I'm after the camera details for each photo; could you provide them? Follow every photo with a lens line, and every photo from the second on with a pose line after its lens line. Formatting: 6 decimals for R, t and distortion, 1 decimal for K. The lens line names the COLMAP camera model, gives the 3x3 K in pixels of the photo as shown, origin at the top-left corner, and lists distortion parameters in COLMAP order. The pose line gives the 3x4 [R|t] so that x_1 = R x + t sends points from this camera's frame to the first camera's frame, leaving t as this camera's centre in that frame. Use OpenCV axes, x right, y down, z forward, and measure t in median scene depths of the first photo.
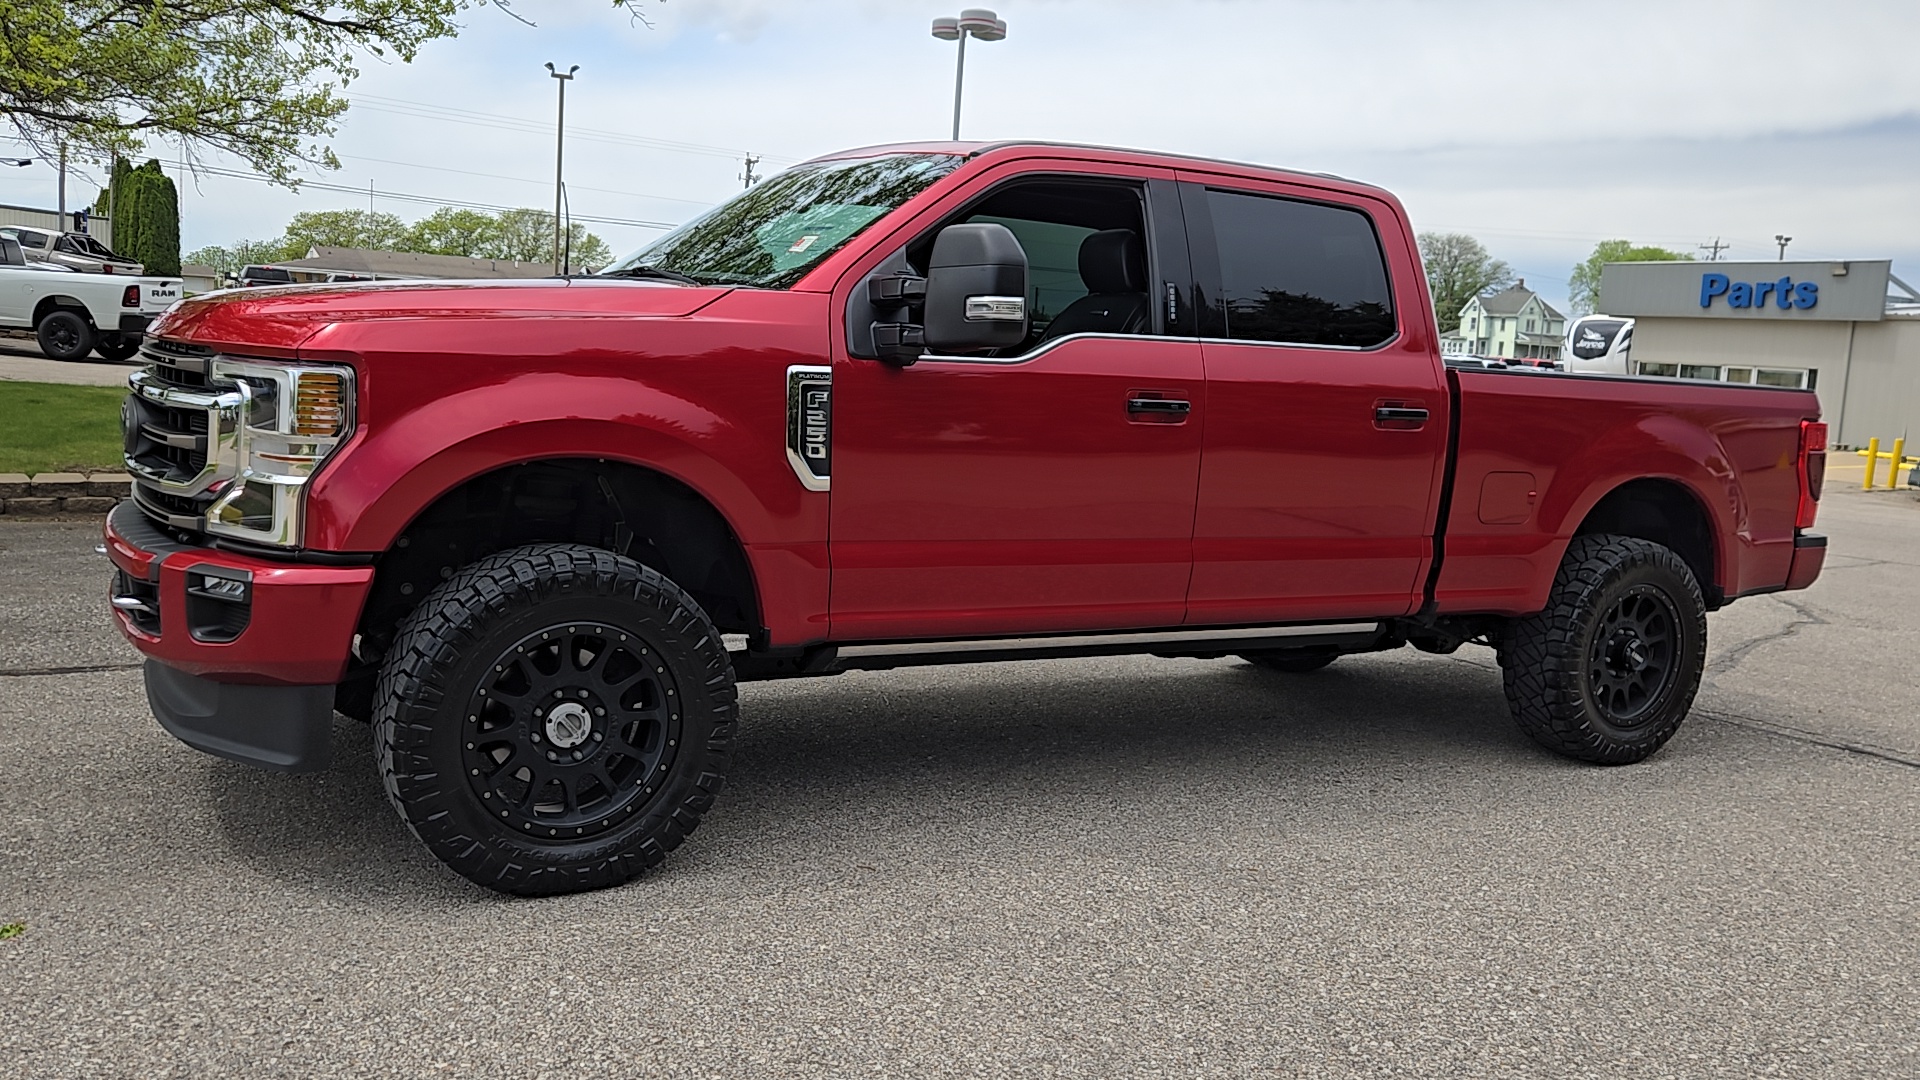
lens RADIAL K [[1601.9, 0, 956.8], [0, 1601.9, 532.3], [0, 0, 1]] dist [0.018447, -0.006983]
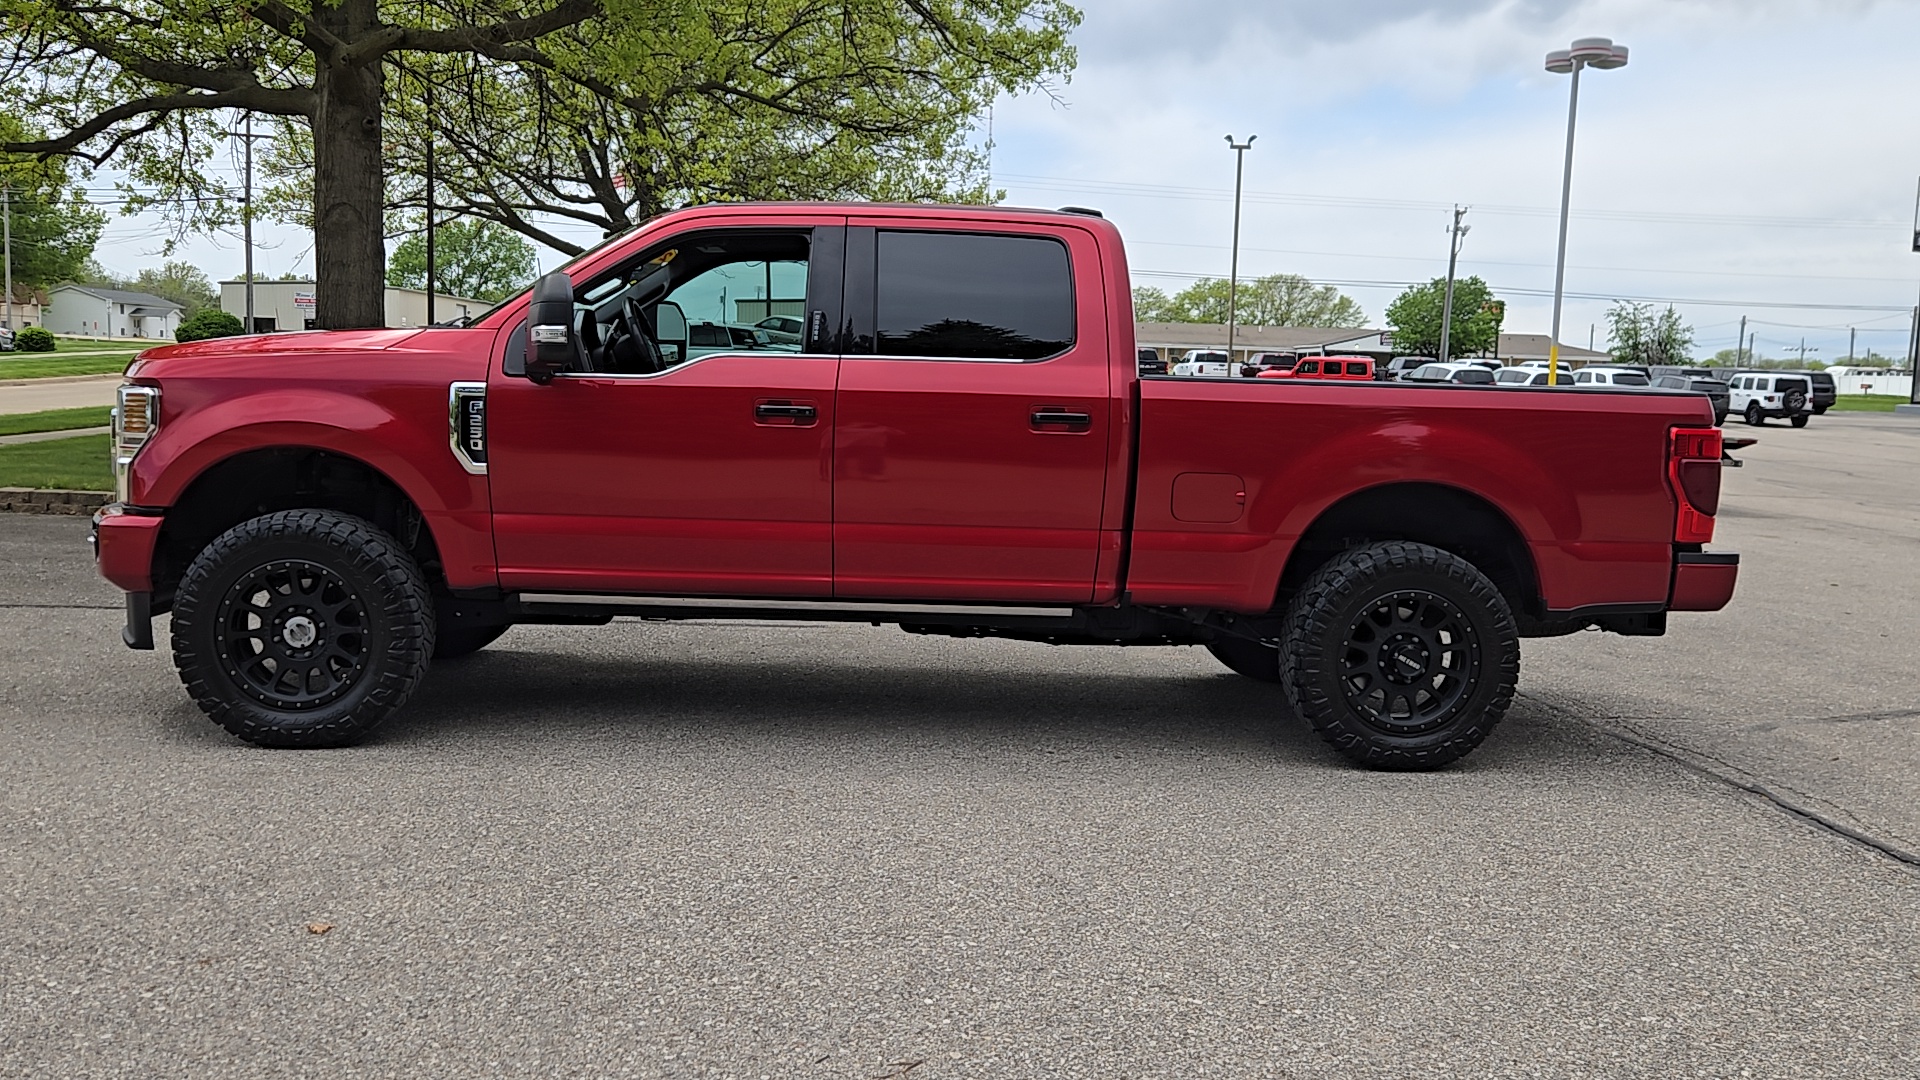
lens RADIAL K [[1601.9, 0, 956.8], [0, 1601.9, 532.3], [0, 0, 1]] dist [0.018447, -0.006983]
pose [[0.888037, 0.014939, -0.459529, 0.690056], [-0.032518, 0.999010, -0.030363, 0.039653], [0.458620, 0.041907, 0.887644, -0.016283]]
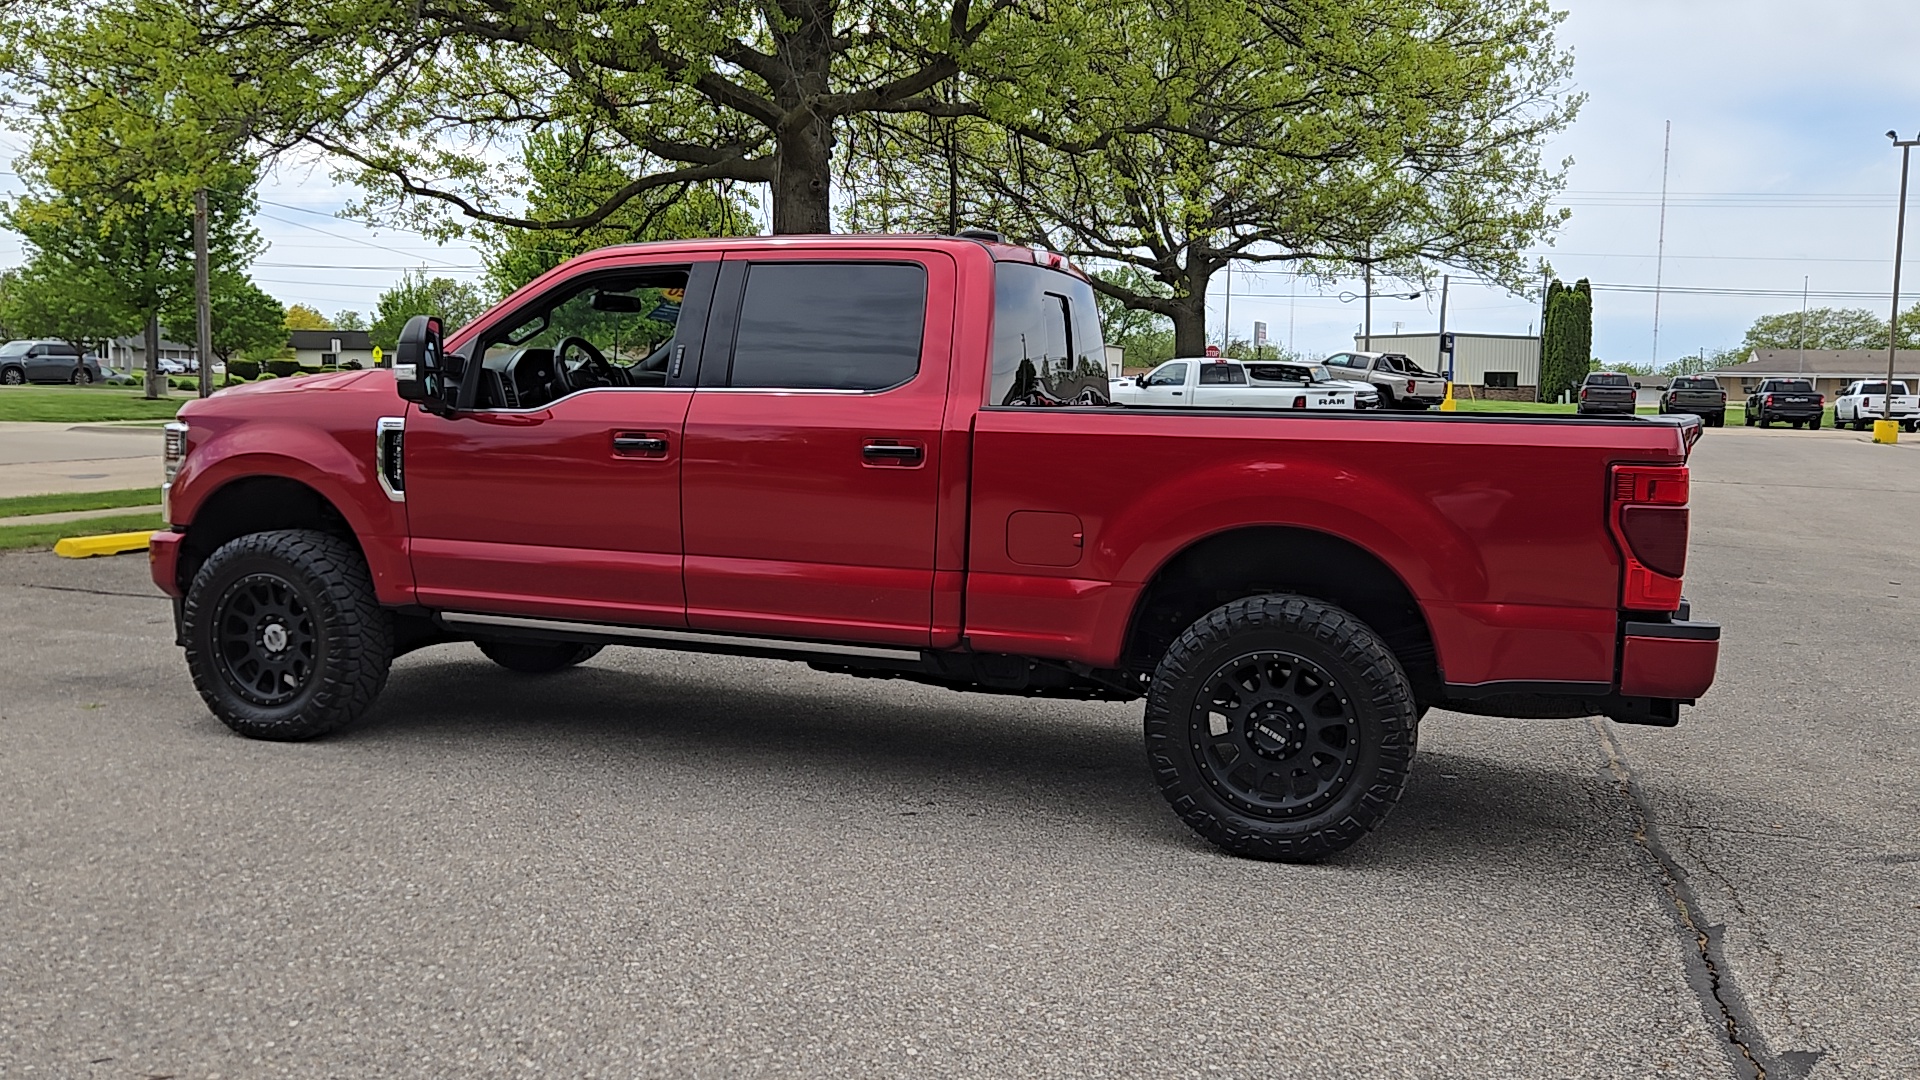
lens RADIAL K [[1601.9, 0, 956.8], [0, 1601.9, 532.3], [0, 0, 1]] dist [0.018447, -0.006983]
pose [[0.636552, 0.020848, -0.770952, 1.069276], [-0.073072, 0.996768, -0.033380, 0.011302], [0.767764, 0.077583, 0.636018, 0.345724]]
